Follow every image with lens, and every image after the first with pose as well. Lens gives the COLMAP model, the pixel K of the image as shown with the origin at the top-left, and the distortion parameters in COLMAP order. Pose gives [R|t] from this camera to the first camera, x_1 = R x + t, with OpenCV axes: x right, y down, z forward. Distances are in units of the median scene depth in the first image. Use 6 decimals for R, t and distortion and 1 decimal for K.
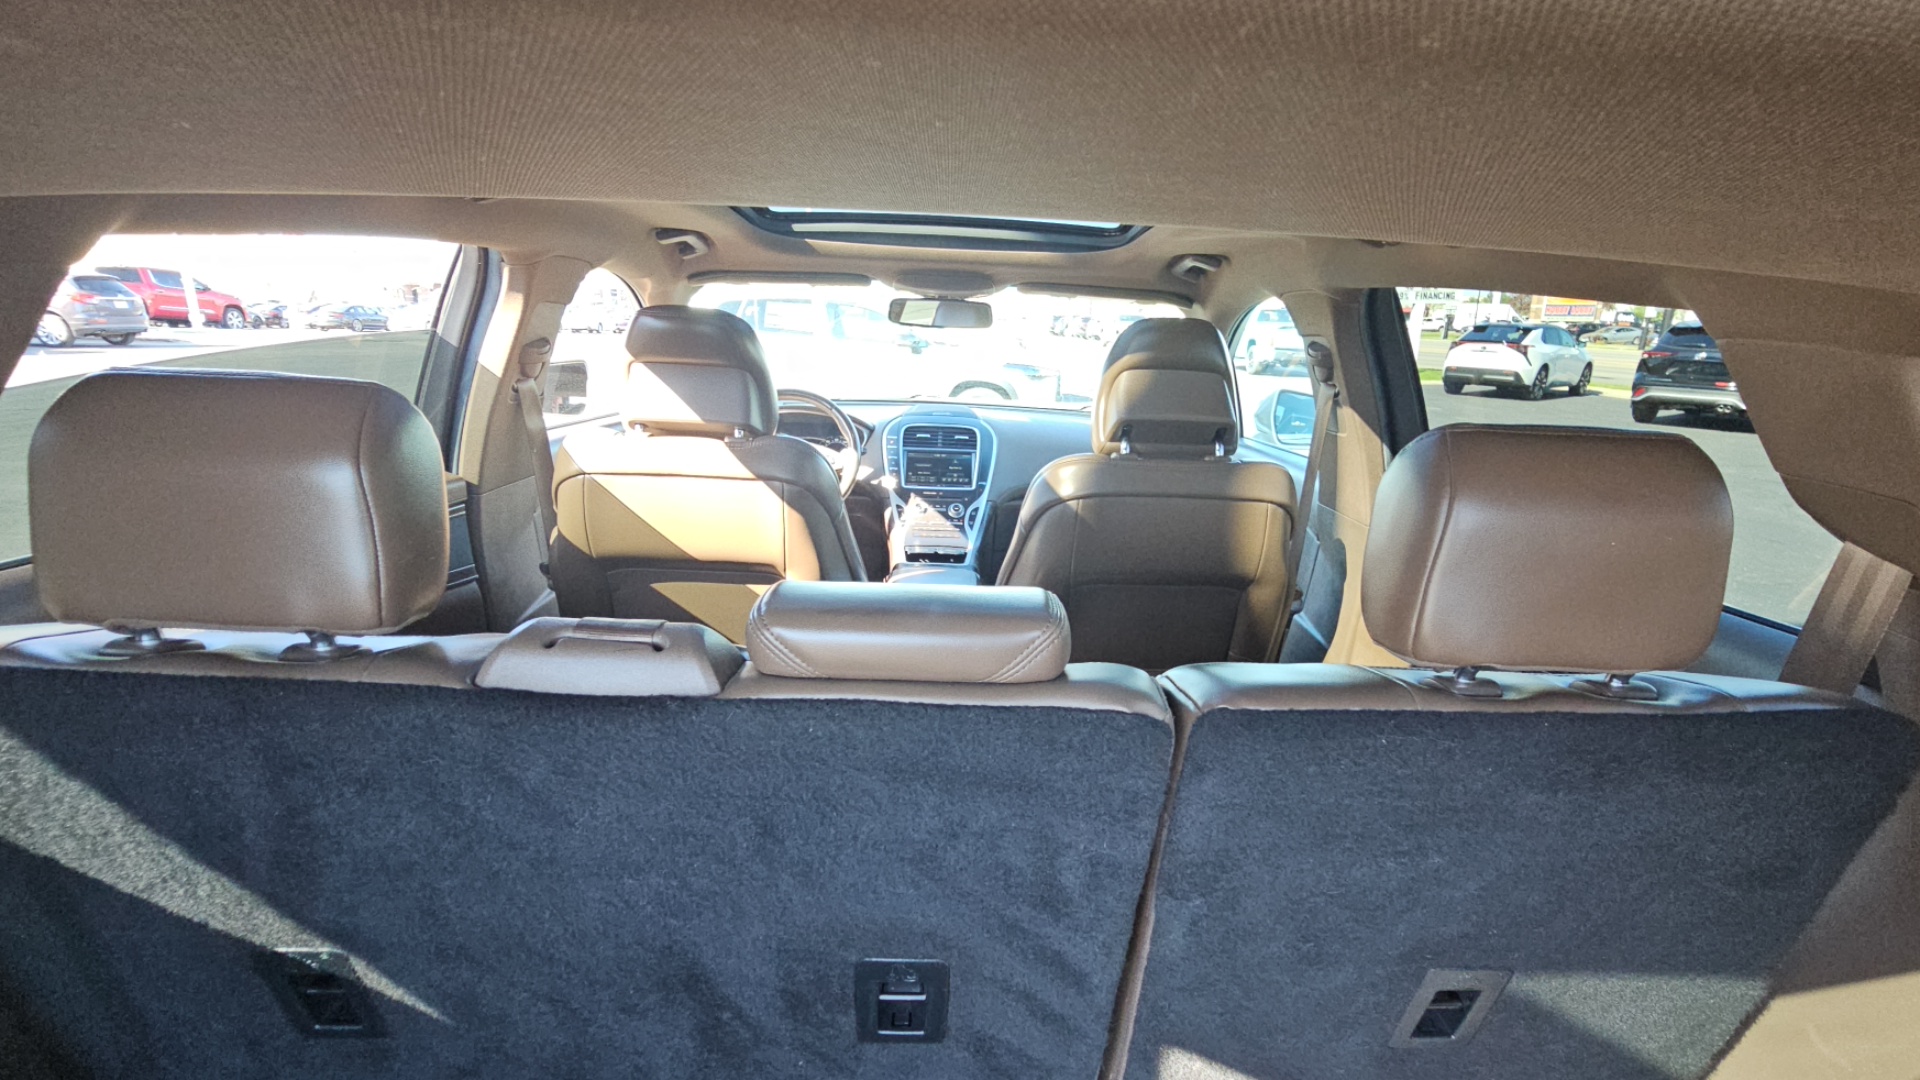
lens RADIAL K [[862.5, 0, 972.3], [0, 862.5, 541.9], [0, 0, 1]] dist [0.009799, -0.007462]
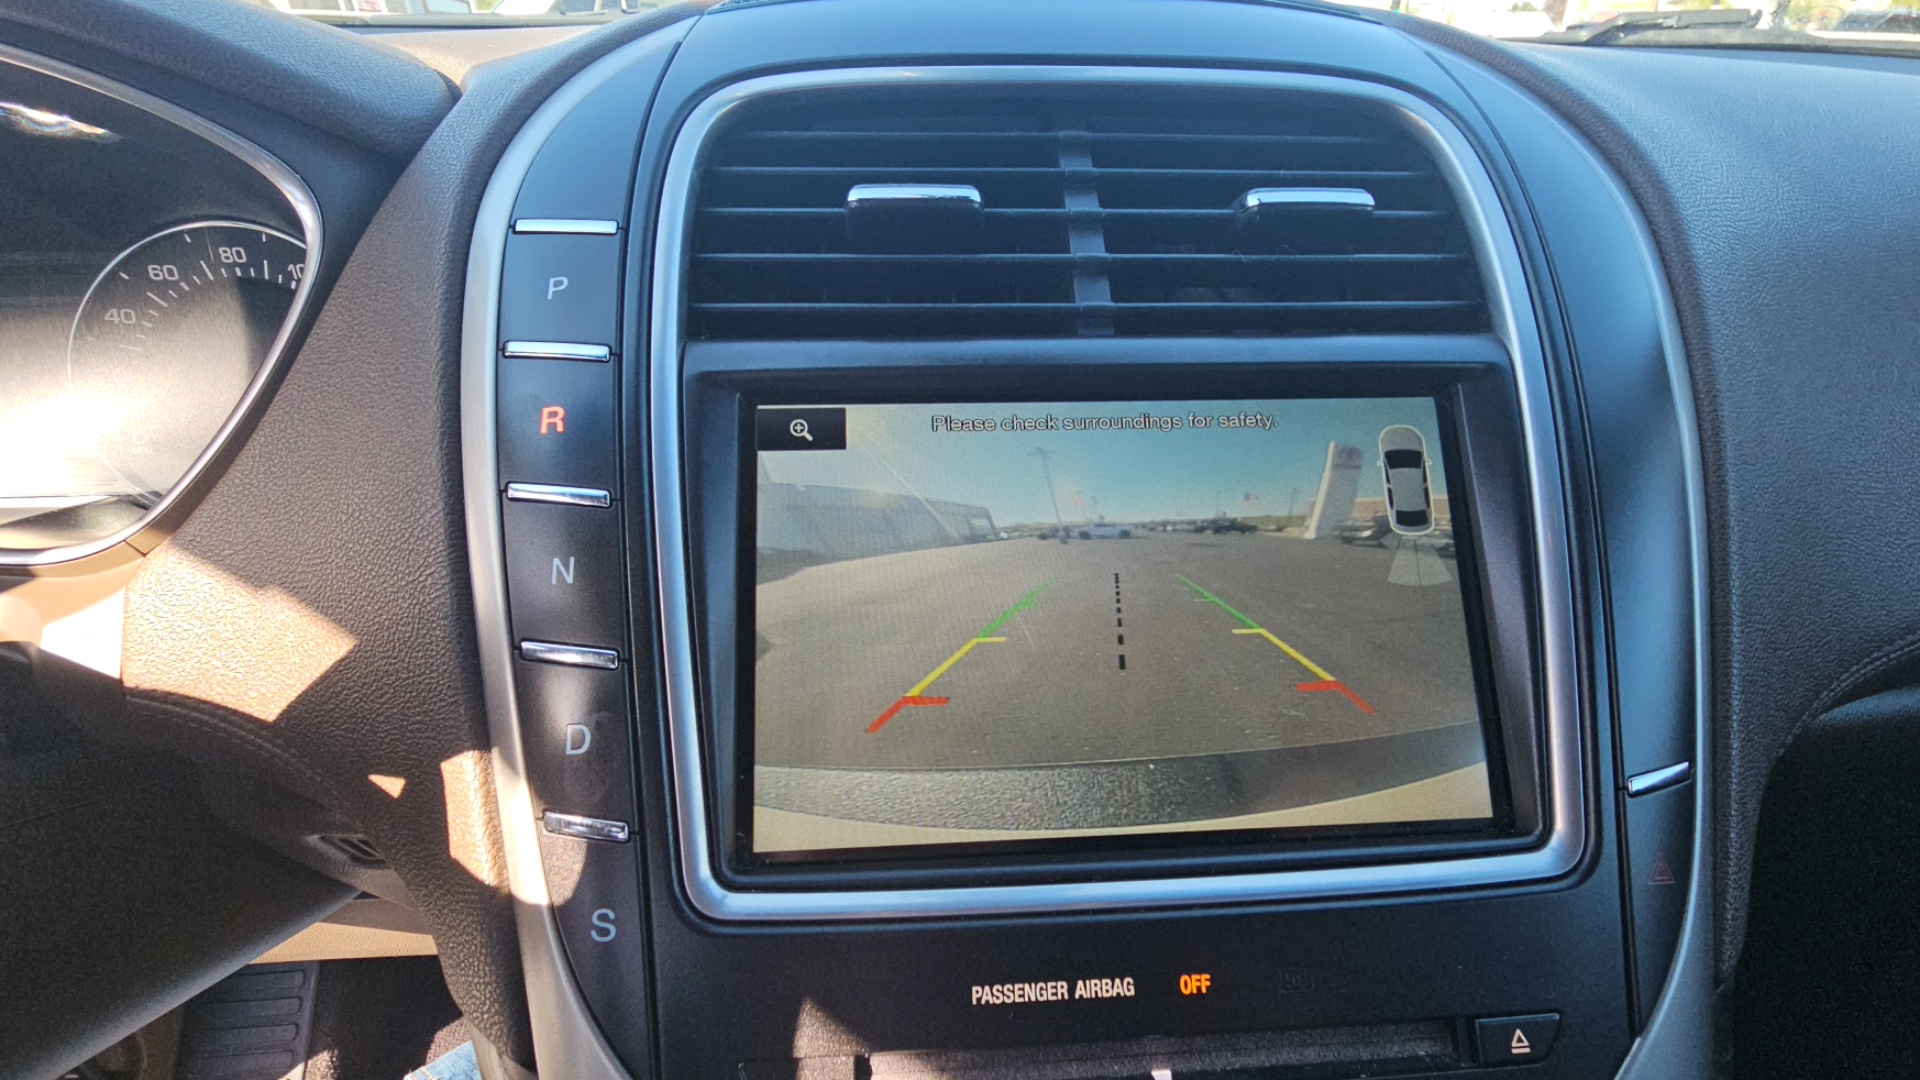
lens RADIAL K [[862.5, 0, 981.8], [0, 862.5, 548.0], [0, 0, 1]] dist [0.009799, -0.007462]
pose [[0.998708, -0.044521, 0.024518, -0.007172], [0.036457, 0.963619, 0.264782, -0.014880], [-0.035414, -0.263546, 0.963997, 0.120734]]
